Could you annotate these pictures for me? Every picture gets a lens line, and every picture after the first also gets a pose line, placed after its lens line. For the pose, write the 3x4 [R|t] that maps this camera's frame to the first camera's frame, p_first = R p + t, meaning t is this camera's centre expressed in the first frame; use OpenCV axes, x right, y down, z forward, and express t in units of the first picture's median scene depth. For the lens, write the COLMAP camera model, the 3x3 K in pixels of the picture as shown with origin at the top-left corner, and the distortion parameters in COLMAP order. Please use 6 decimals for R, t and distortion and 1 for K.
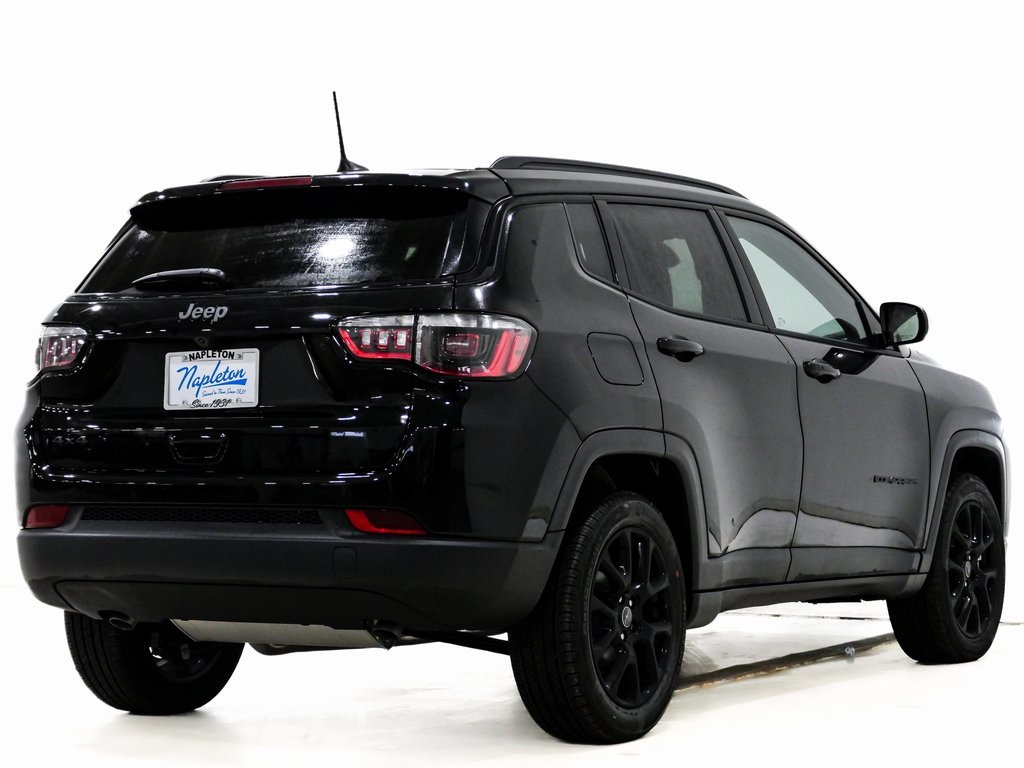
lens RADIAL K [[2501.1, 0, 513.7], [0, 2501.1, 391.5], [0, 0, 1]] dist [0.005656, 0.000000]
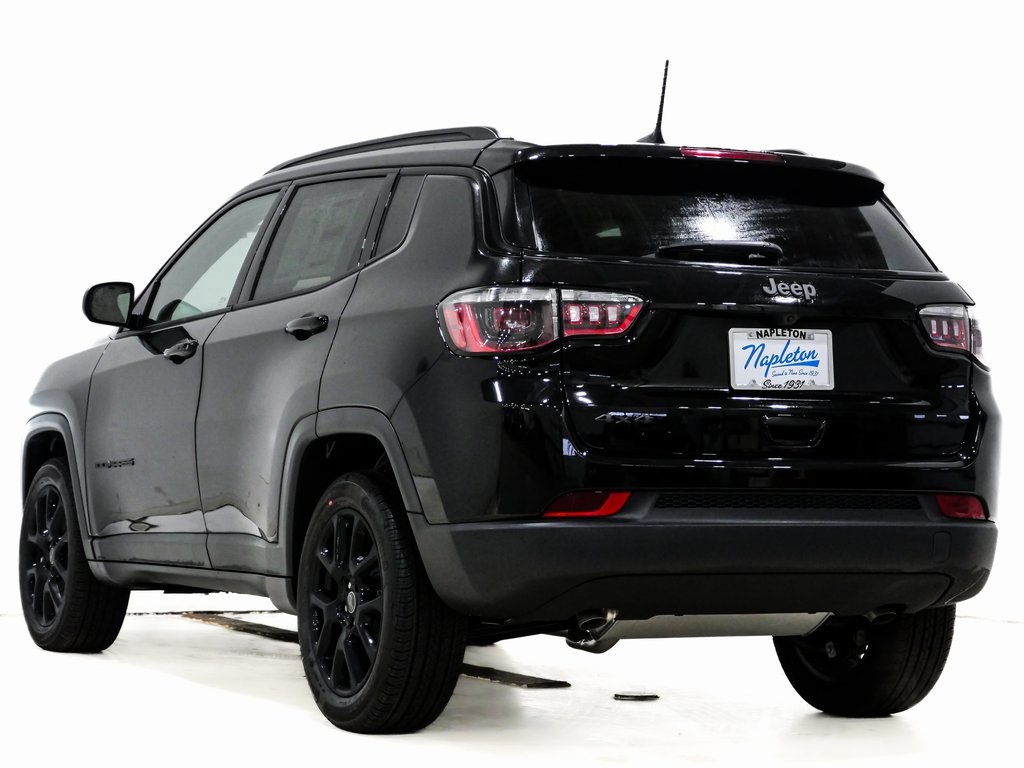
lens RADIAL K [[2528.2, 0, 517.0], [0, 2528.2, 378.8], [0, 0, 1]] dist [0.277593, 0.000000]
pose [[0.548092, 0.028502, 0.835932, -0.987121], [-0.036893, 0.999270, -0.009881, 0.015940], [-0.835604, -0.025425, 0.548744, 0.553817]]
